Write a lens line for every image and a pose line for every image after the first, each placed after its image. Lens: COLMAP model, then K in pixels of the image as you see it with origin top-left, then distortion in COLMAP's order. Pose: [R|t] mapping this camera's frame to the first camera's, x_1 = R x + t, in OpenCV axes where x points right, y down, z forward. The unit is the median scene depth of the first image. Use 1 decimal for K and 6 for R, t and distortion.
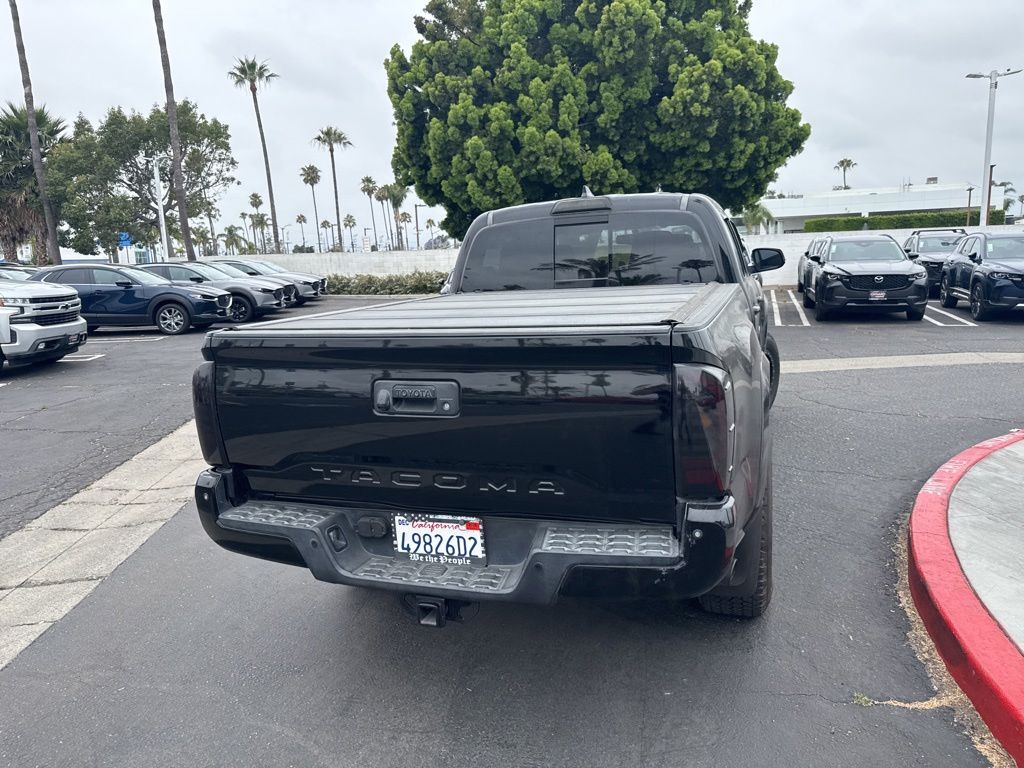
lens RADIAL K [[730.6, 0, 505.6], [0, 730.6, 382.5], [0, 0, 1]] dist [0.028507, -0.034636]
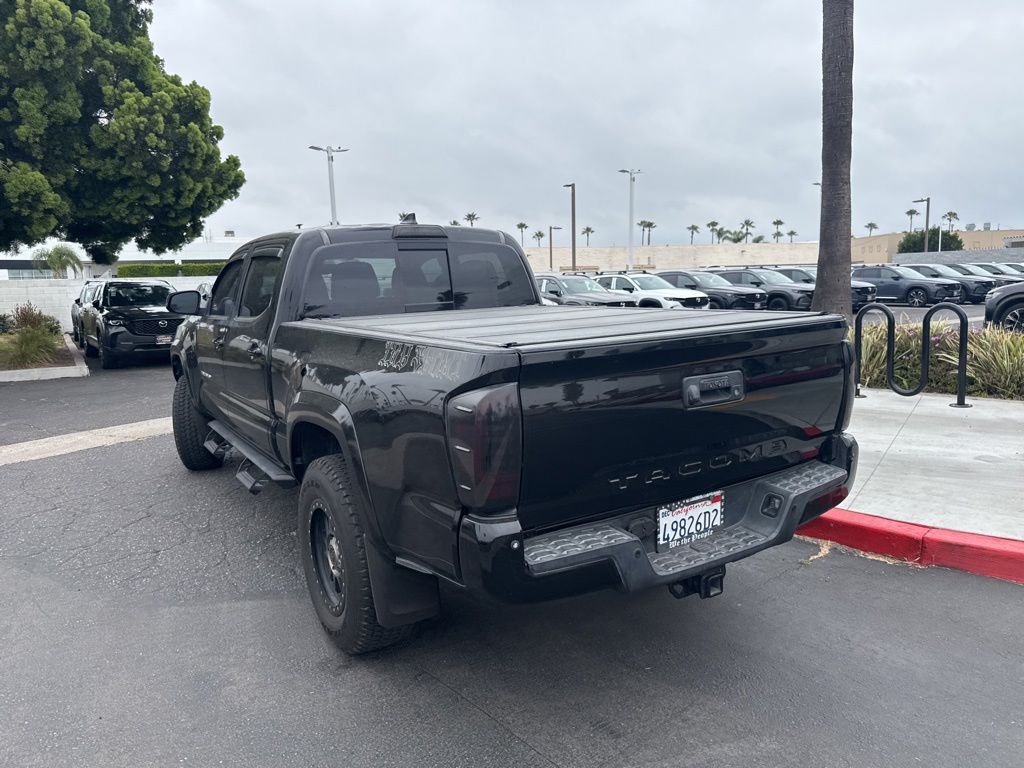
lens RADIAL K [[733.2, 0, 507.1], [0, 733.2, 385.2], [0, 0, 1]] dist [0.008337, -0.007281]
pose [[0.626533, -0.091796, 0.773970, -0.194833], [0.137760, 0.990448, 0.005954, -0.005731], [-0.767124, 0.102892, 0.633194, 0.086655]]
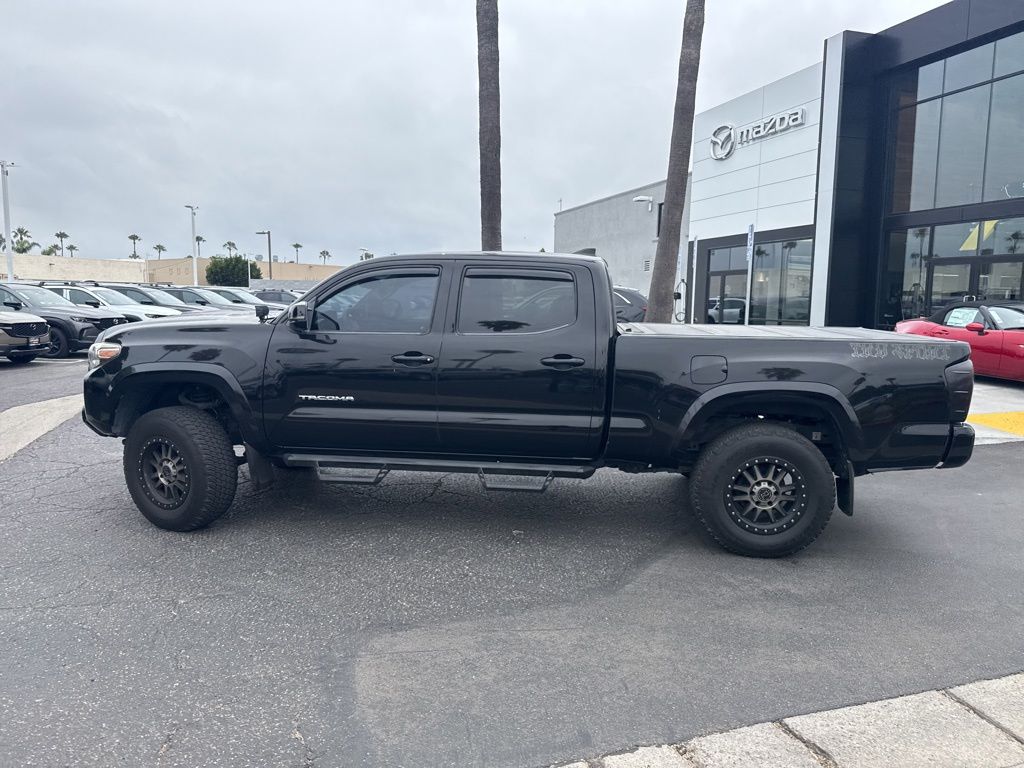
lens RADIAL K [[726.0, 0, 507.7], [0, 726.0, 385.9], [0, 0, 1]] dist [0.032655, -0.041679]
pose [[-0.239669, -0.086010, 0.967037, -0.344654], [0.156495, 0.979620, 0.125914, -0.067980], [-0.958159, 0.181514, -0.221325, 0.459881]]
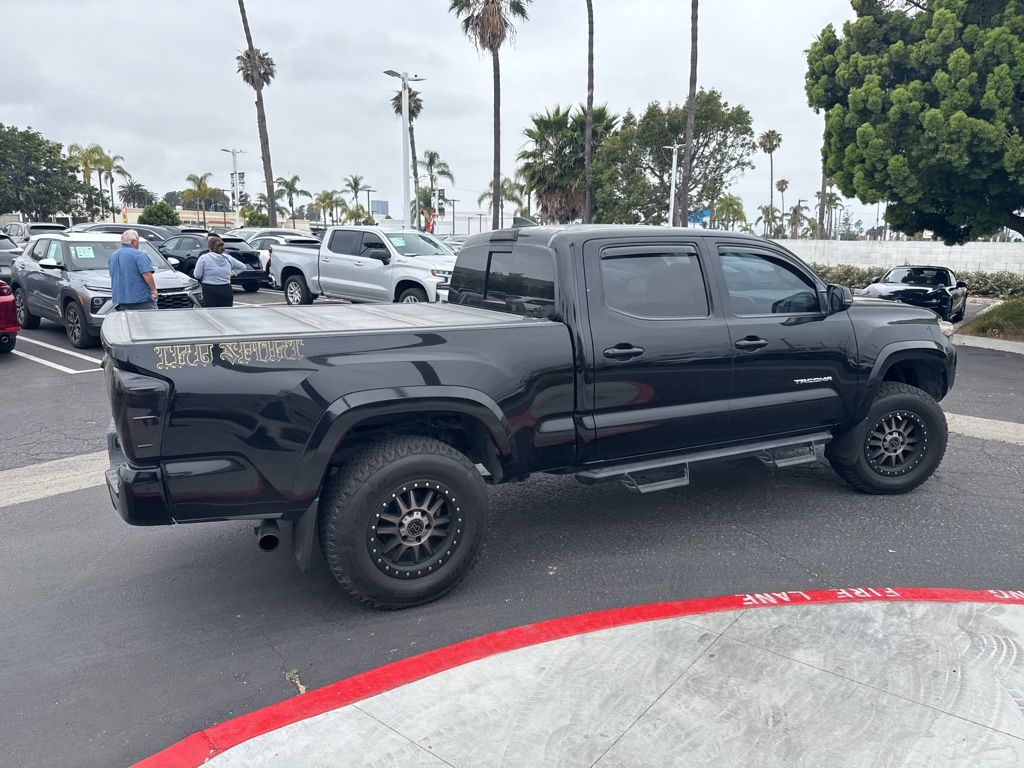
lens RADIAL K [[730.6, 0, 505.6], [0, 730.6, 382.5], [0, 0, 1]] dist [0.028507, -0.034636]
pose [[0.738675, 0.174253, -0.651150, 0.266843], [-0.155709, 0.983992, 0.086685, -0.037107], [0.655831, 0.037358, 0.753983, 0.055541]]
